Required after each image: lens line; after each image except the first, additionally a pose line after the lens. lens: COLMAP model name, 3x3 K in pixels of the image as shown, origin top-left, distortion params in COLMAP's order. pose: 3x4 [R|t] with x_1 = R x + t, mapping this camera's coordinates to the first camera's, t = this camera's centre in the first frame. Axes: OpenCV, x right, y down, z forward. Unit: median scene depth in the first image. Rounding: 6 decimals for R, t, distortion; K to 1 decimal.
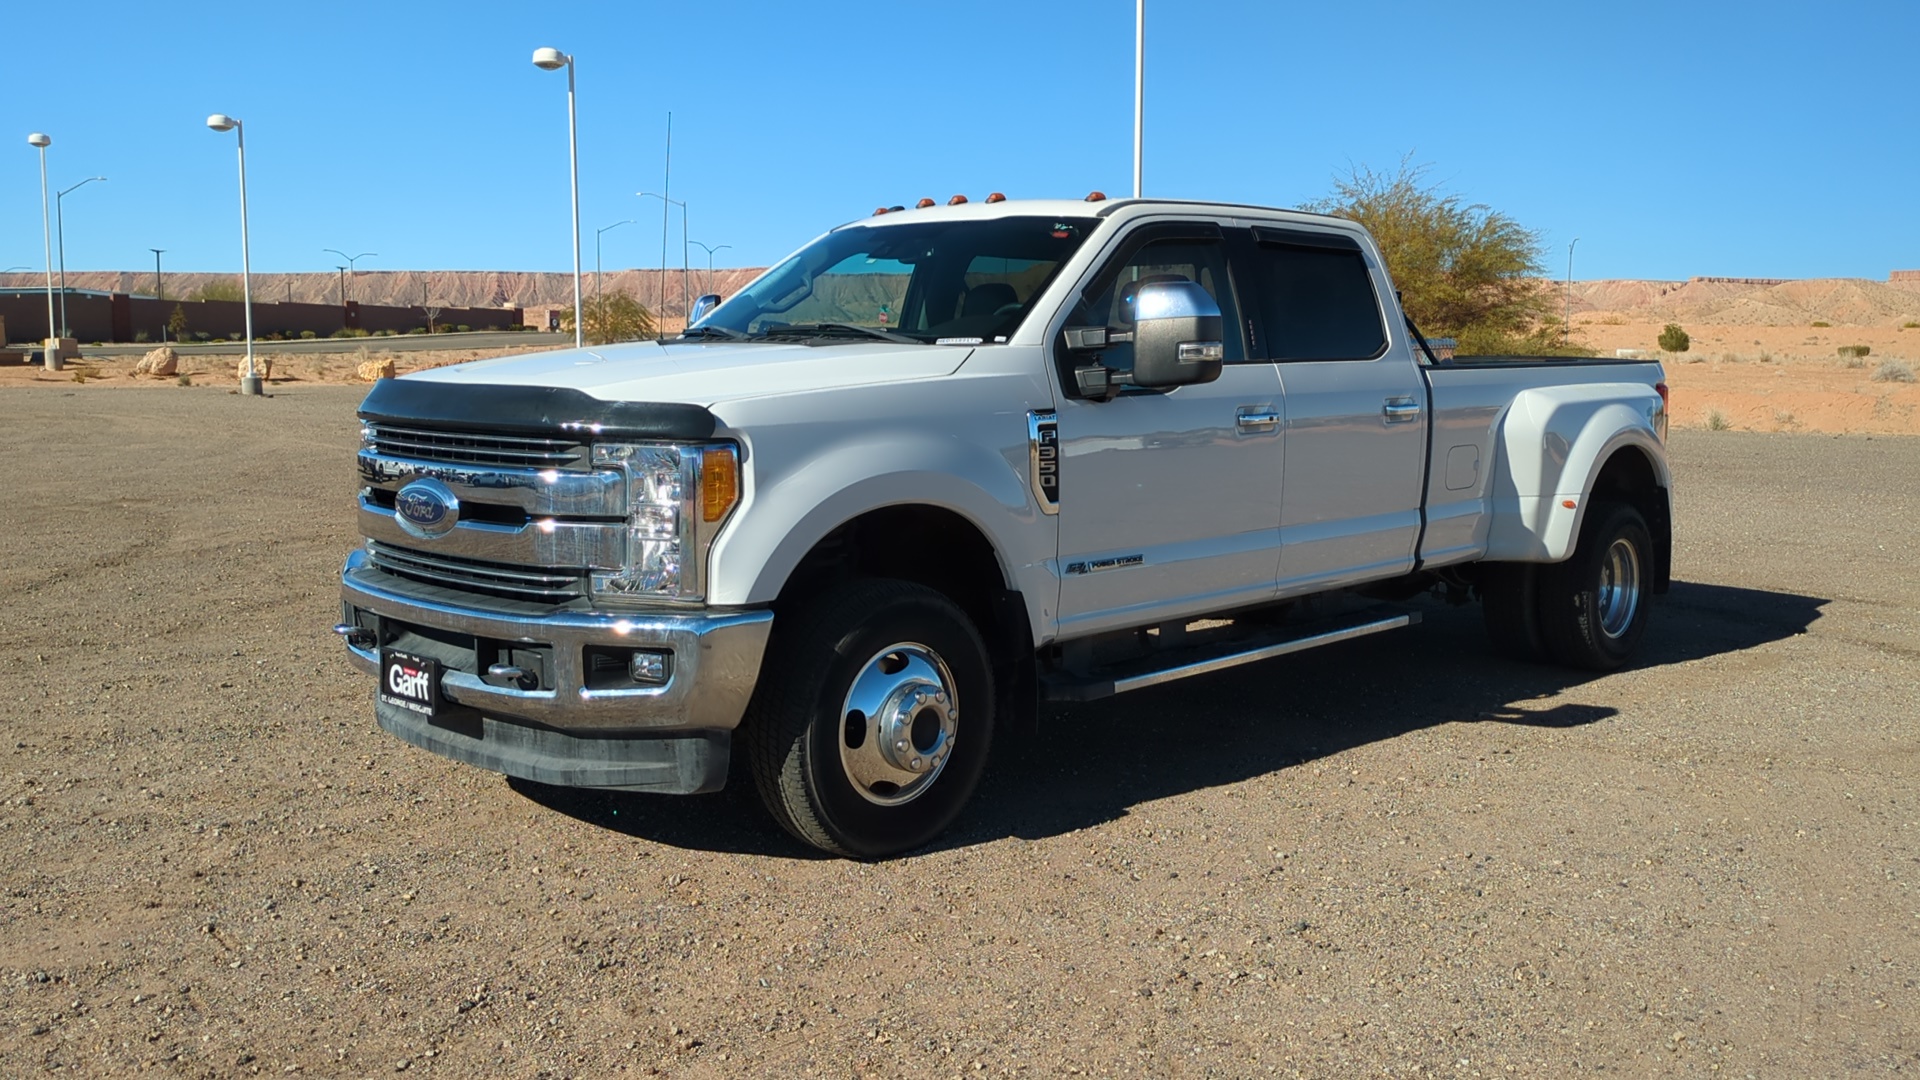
lens RADIAL K [[1656.8, 0, 957.2], [0, 1656.8, 547.4], [0, 0, 1]] dist [0.067492, -0.096011]
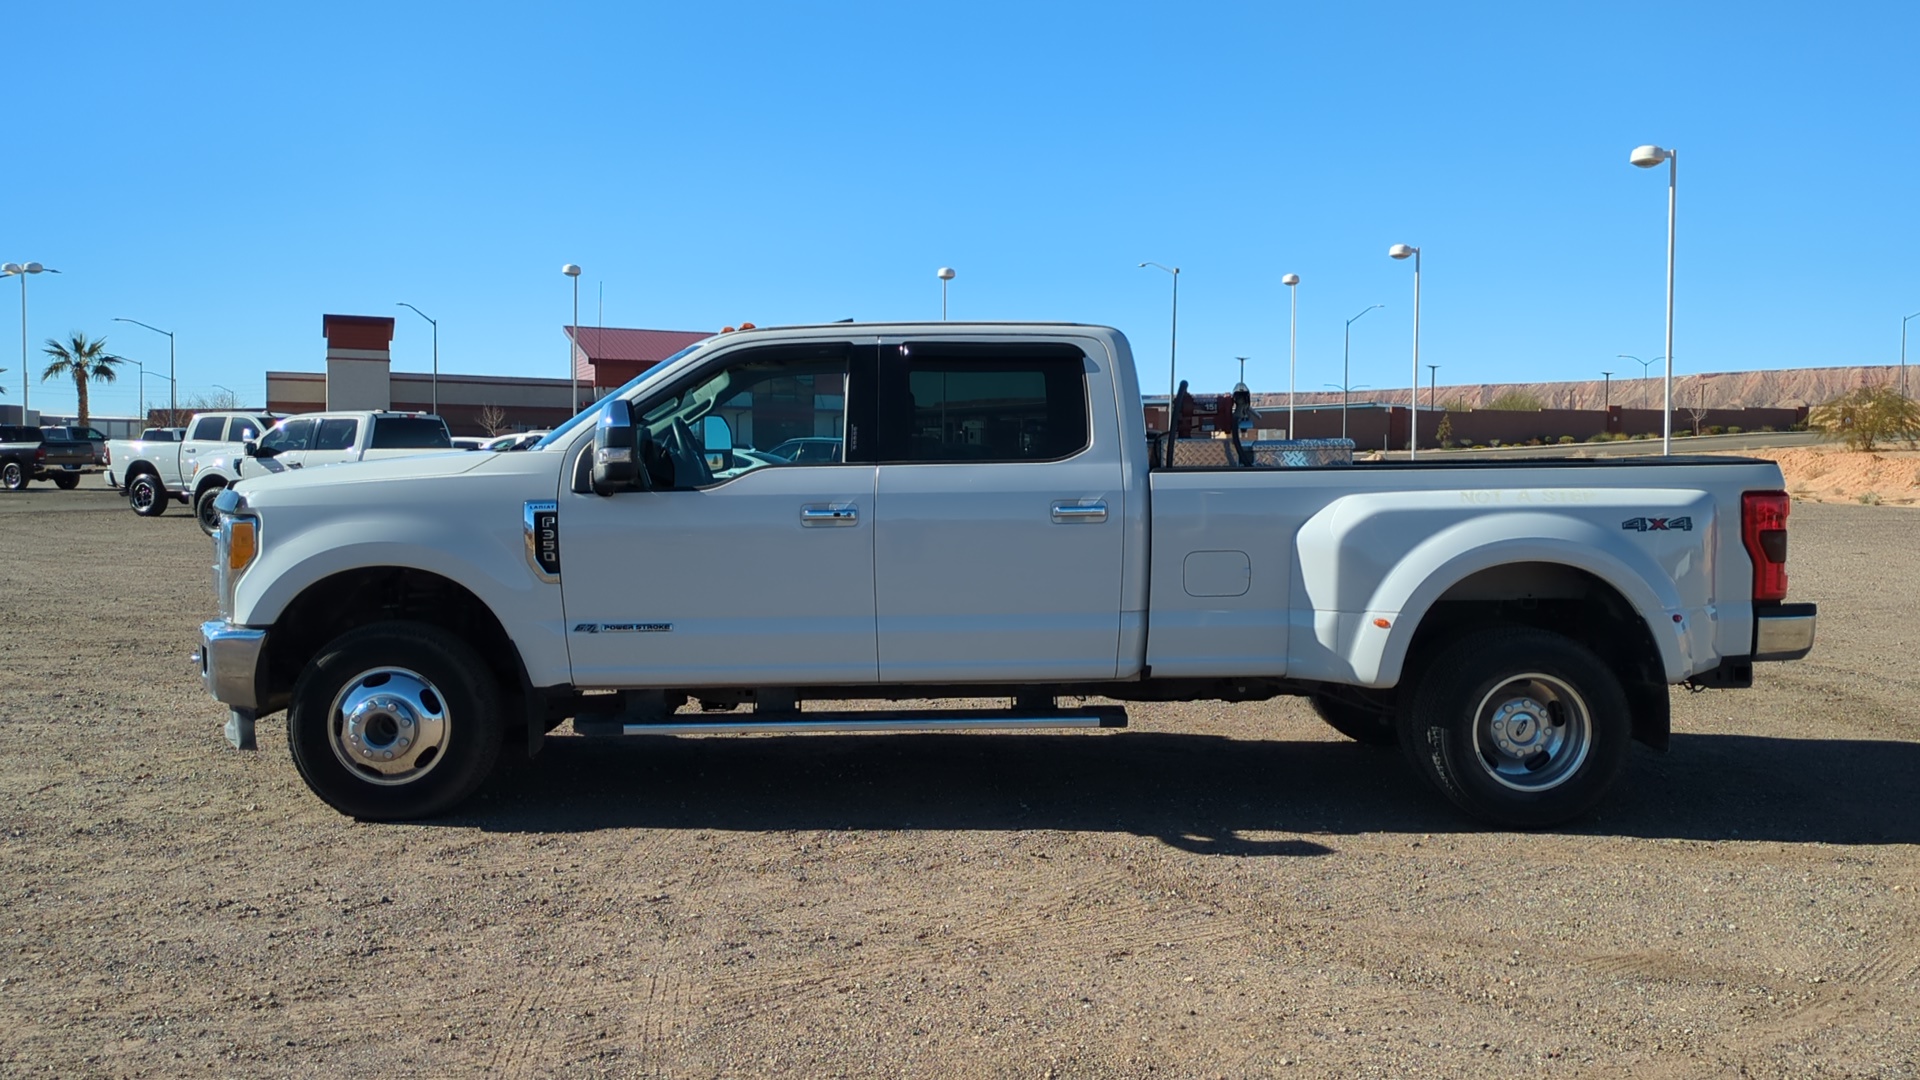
lens RADIAL K [[1656.8, 0, 970.9], [0, 1656.8, 540.2], [0, 0, 1]] dist [0.067492, -0.096011]
pose [[0.713020, 0.027675, -0.700597, 0.831477], [-0.073907, 0.996621, -0.035849, -0.021765], [0.697238, 0.077339, 0.712656, 0.216579]]
